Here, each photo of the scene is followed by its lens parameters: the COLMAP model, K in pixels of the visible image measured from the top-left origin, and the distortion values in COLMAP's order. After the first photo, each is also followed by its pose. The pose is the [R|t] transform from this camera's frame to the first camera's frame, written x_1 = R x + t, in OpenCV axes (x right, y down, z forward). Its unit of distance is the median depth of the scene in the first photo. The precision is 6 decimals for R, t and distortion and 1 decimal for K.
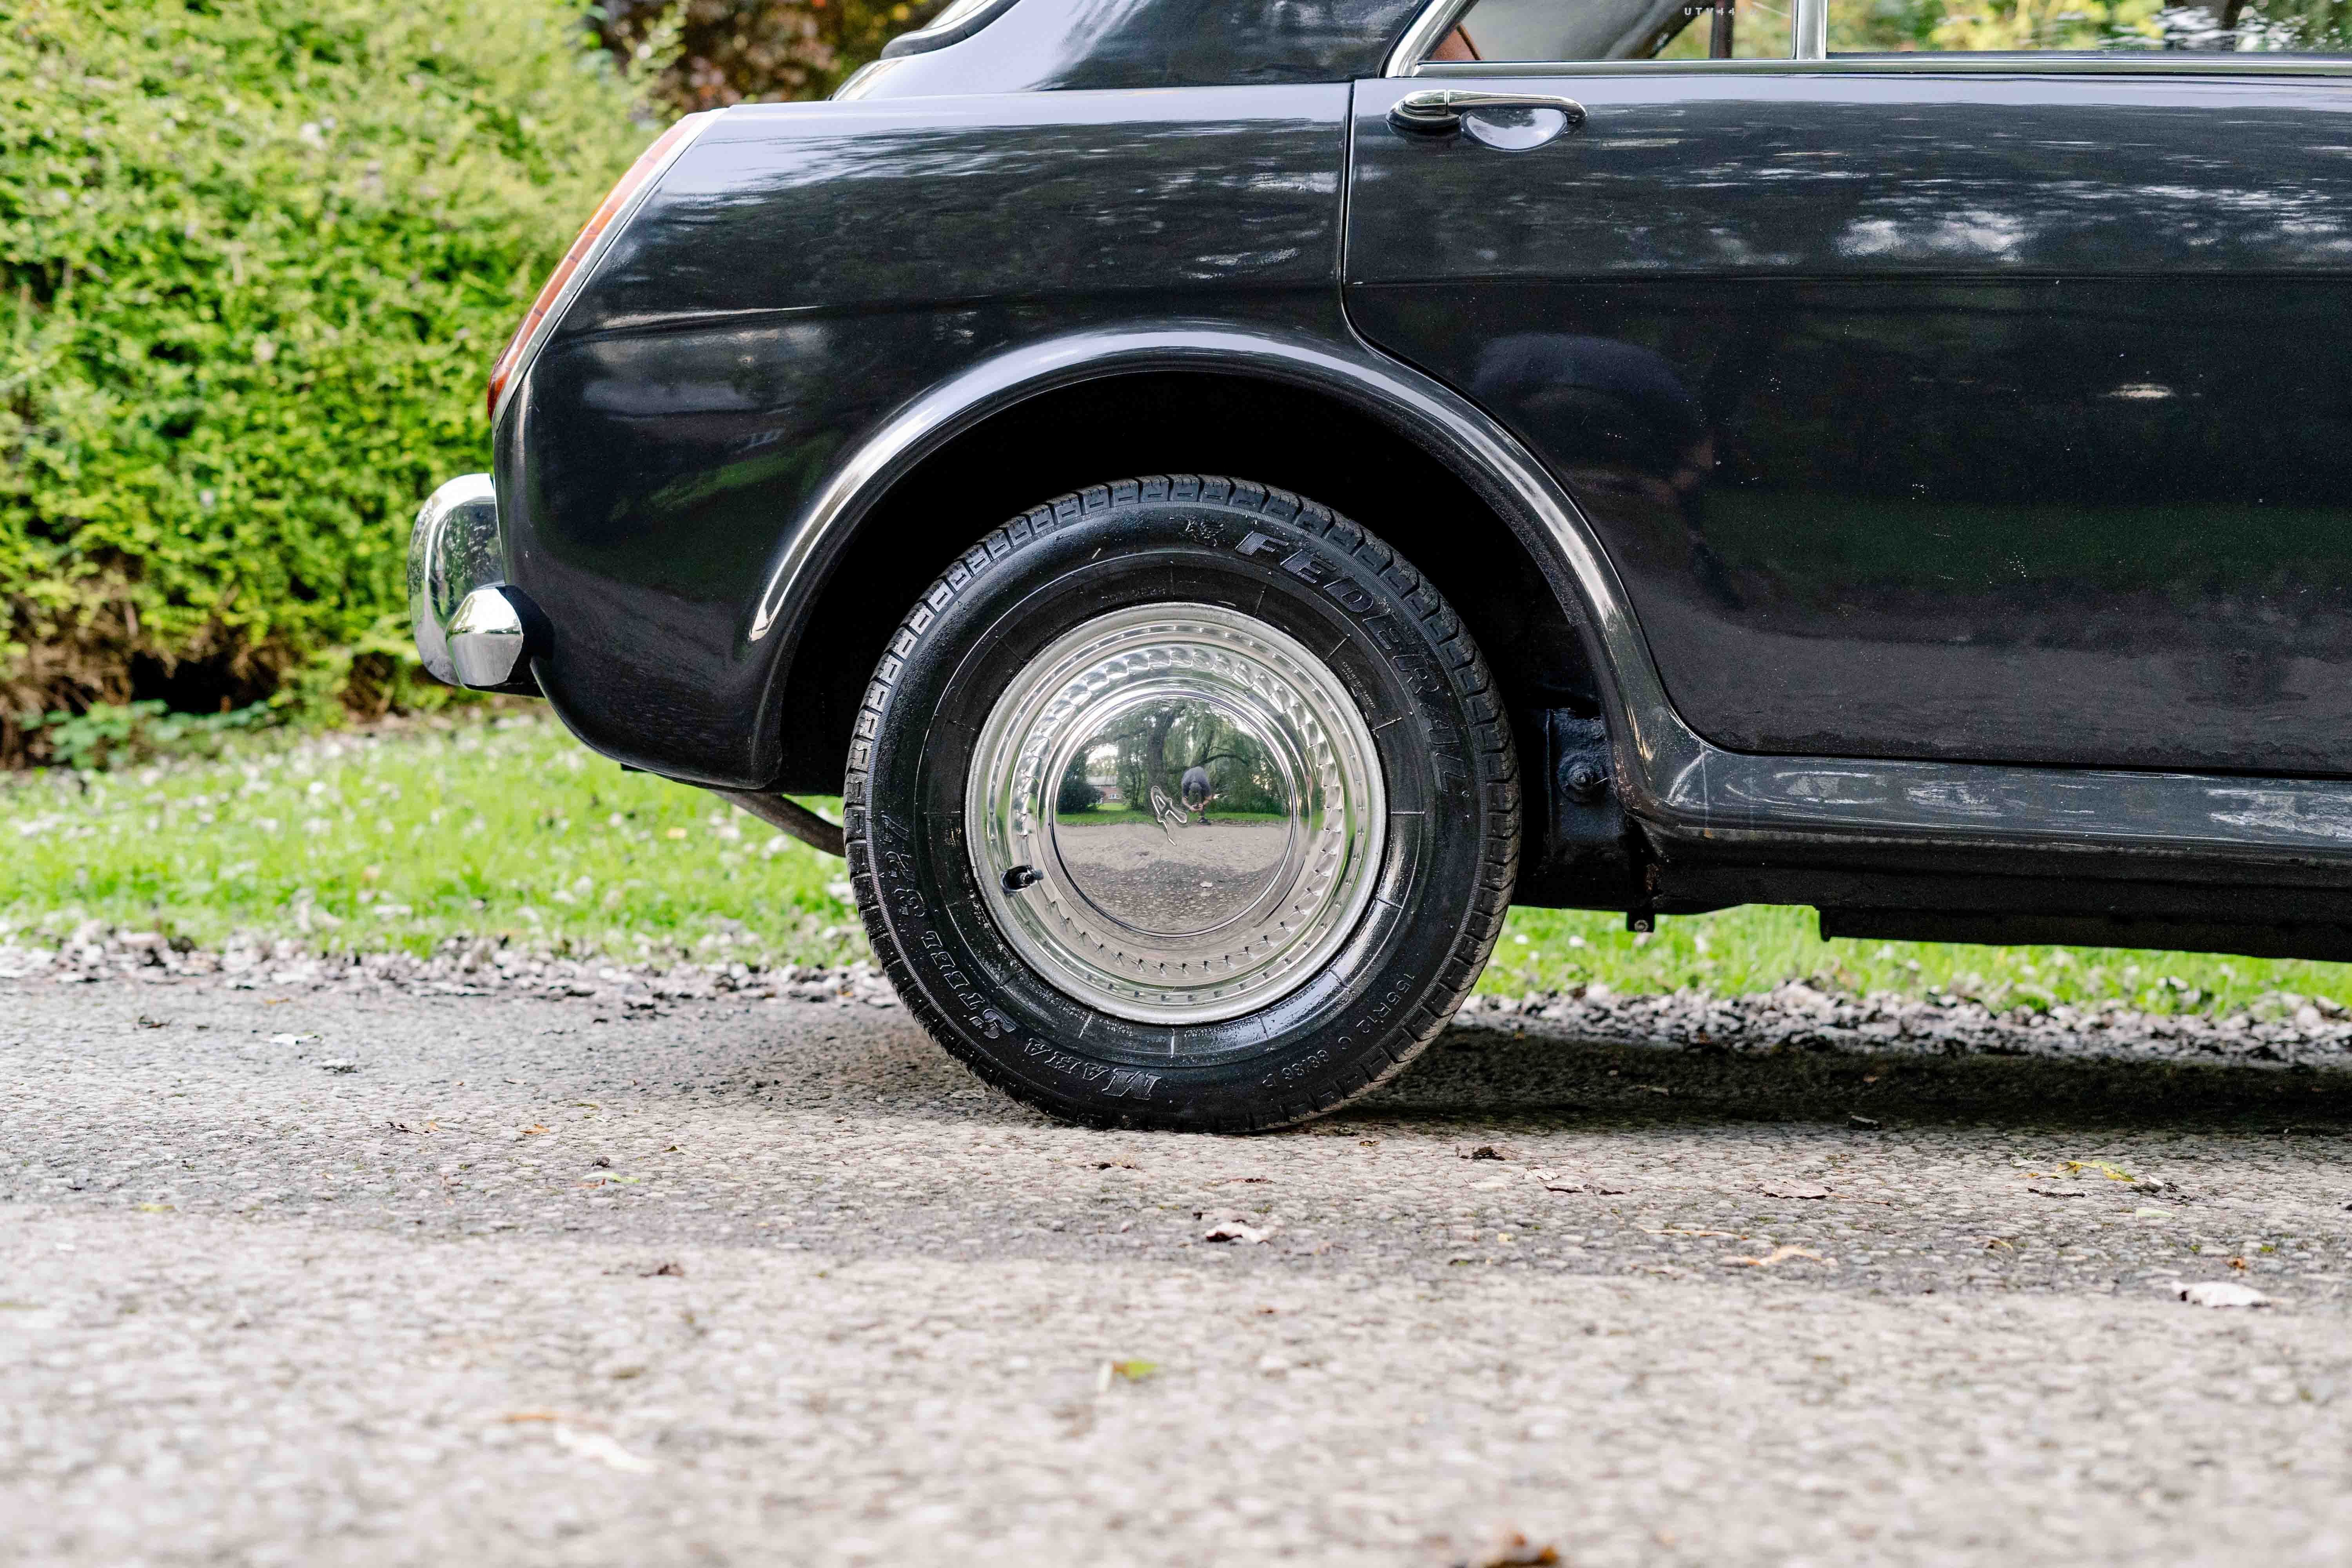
lens RADIAL K [[3442.3, 0, 1168.9], [0, 3442.3, 784.0], [0, 0, 1]] dist [0.000799, 0.000000]
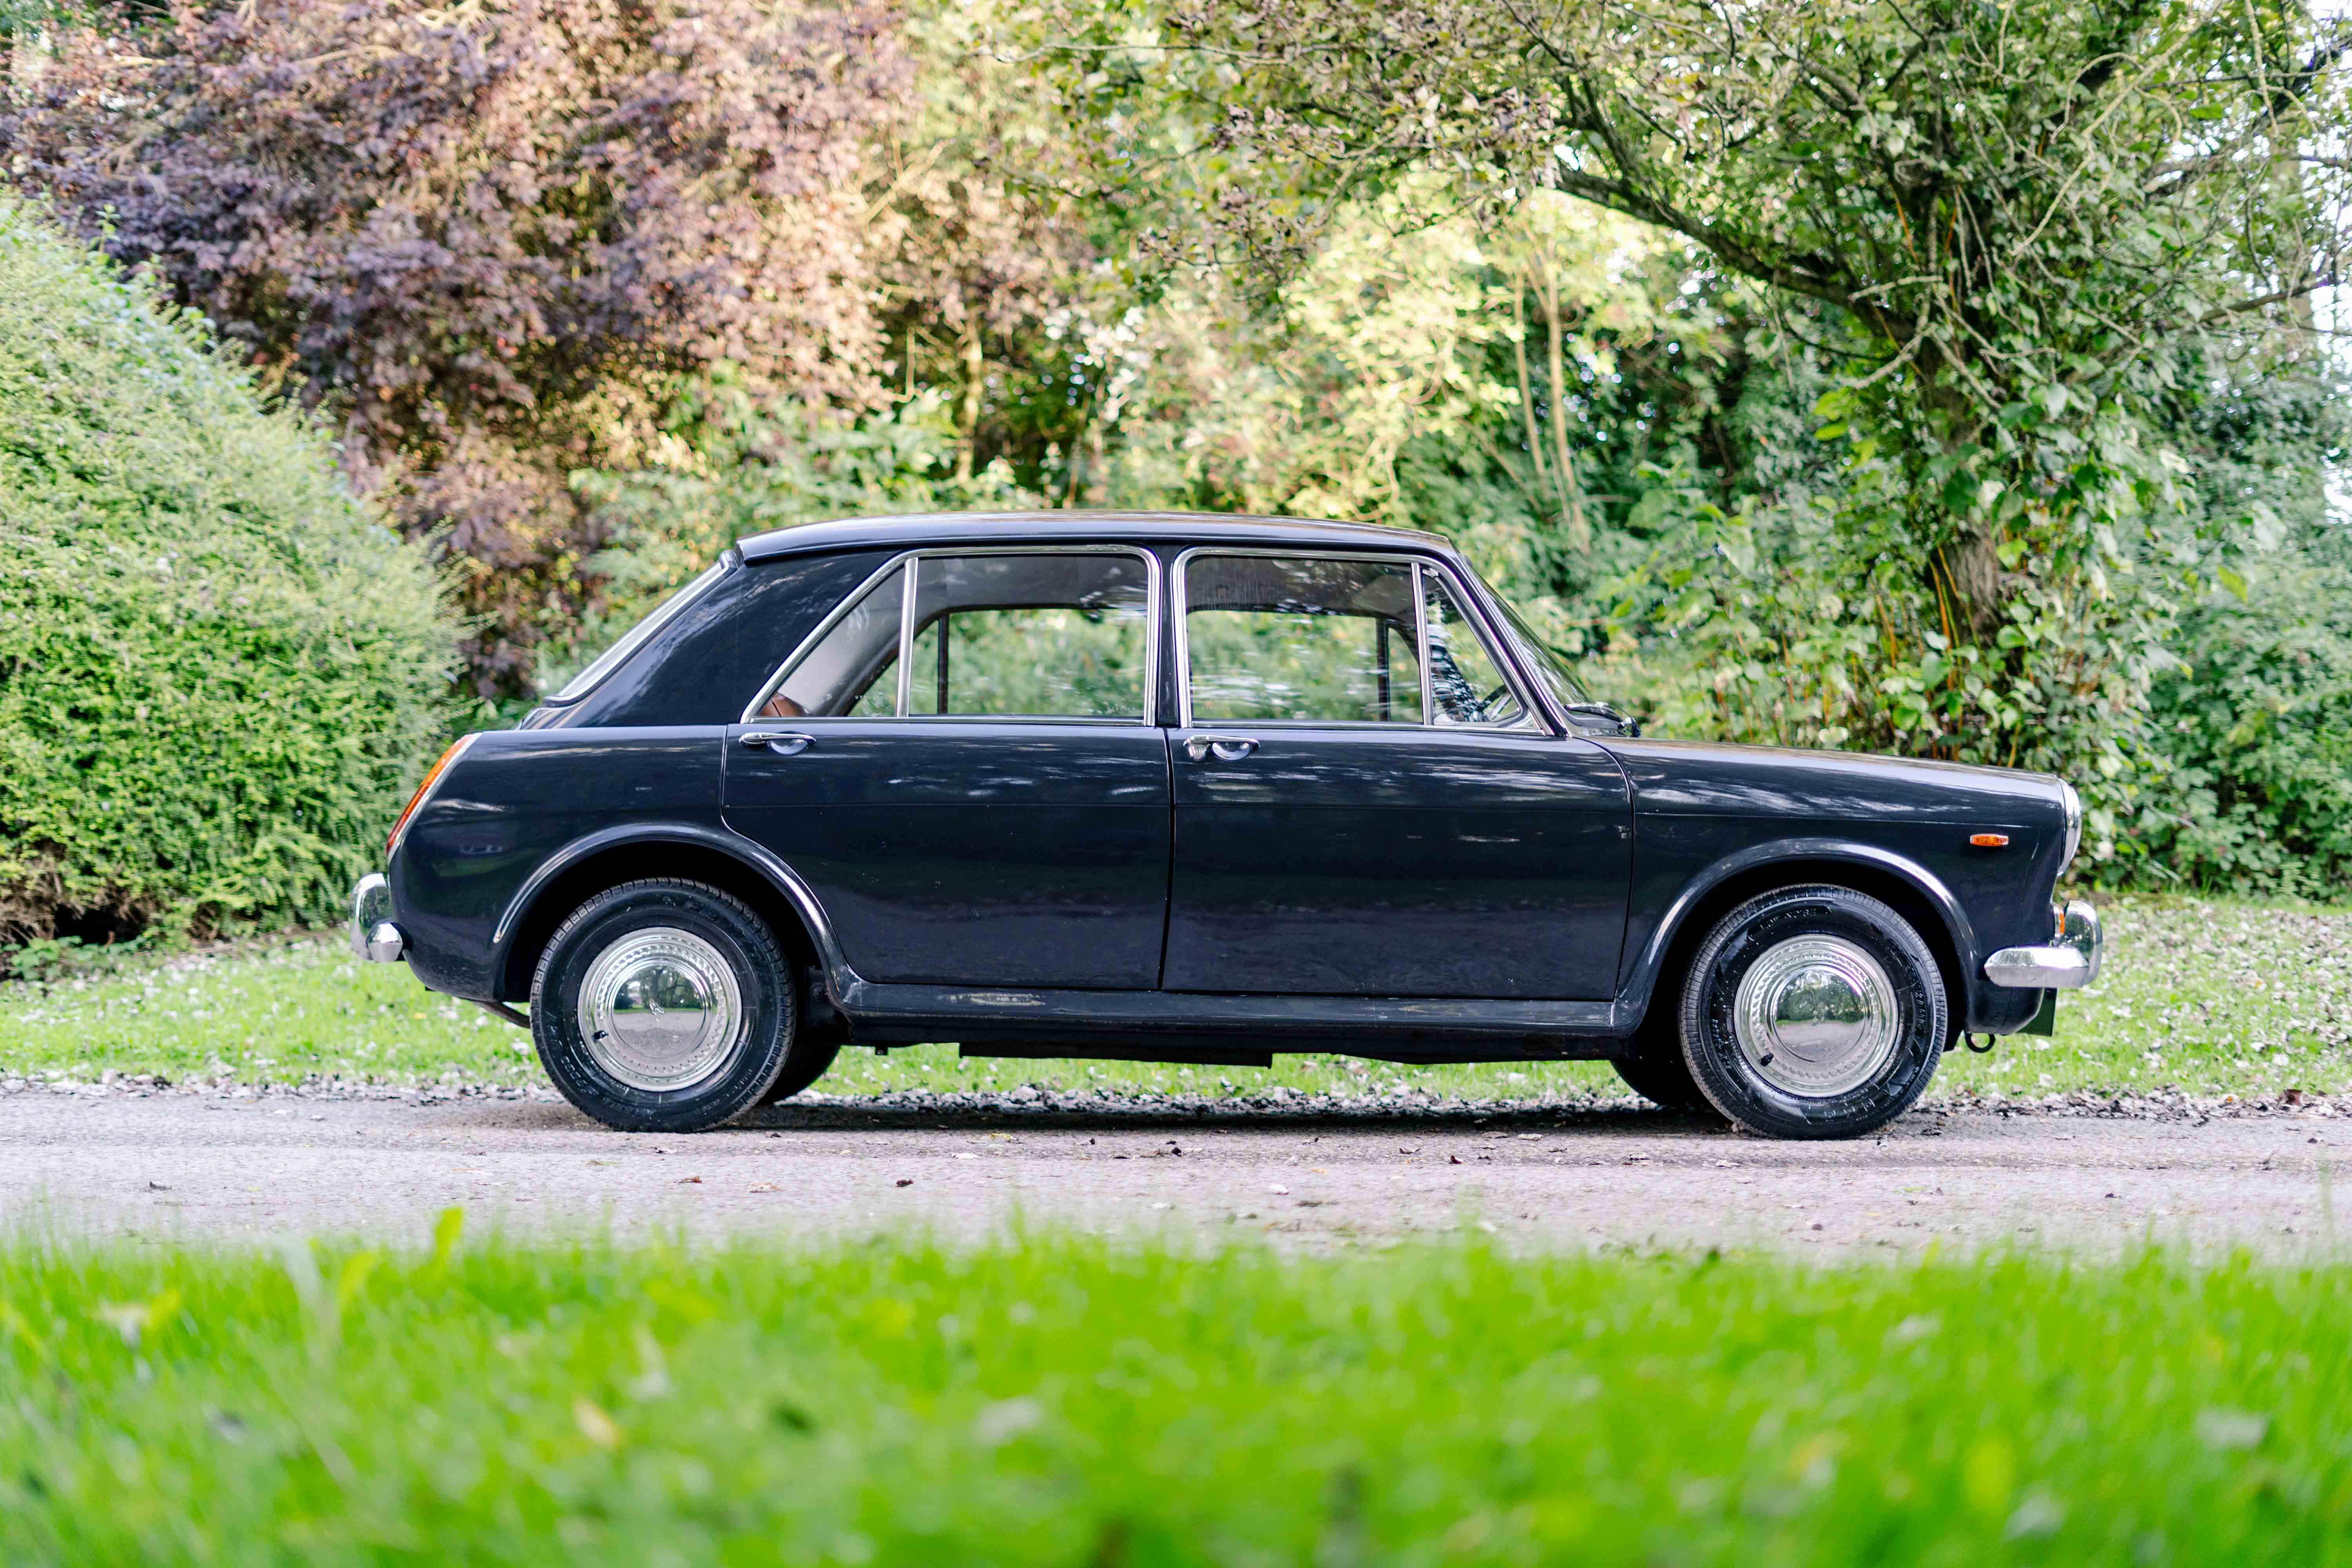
lens RADIAL K [[3442.3, 0, 1187.3], [0, 3442.3, 797.2], [0, 0, 1]] dist [0.000799, 0.000000]
pose [[0.994551, -0.008701, 0.103886, 0.048761], [0.013247, 0.998981, -0.043148, -0.012750], [-0.103404, 0.044289, 0.993653, -0.613474]]
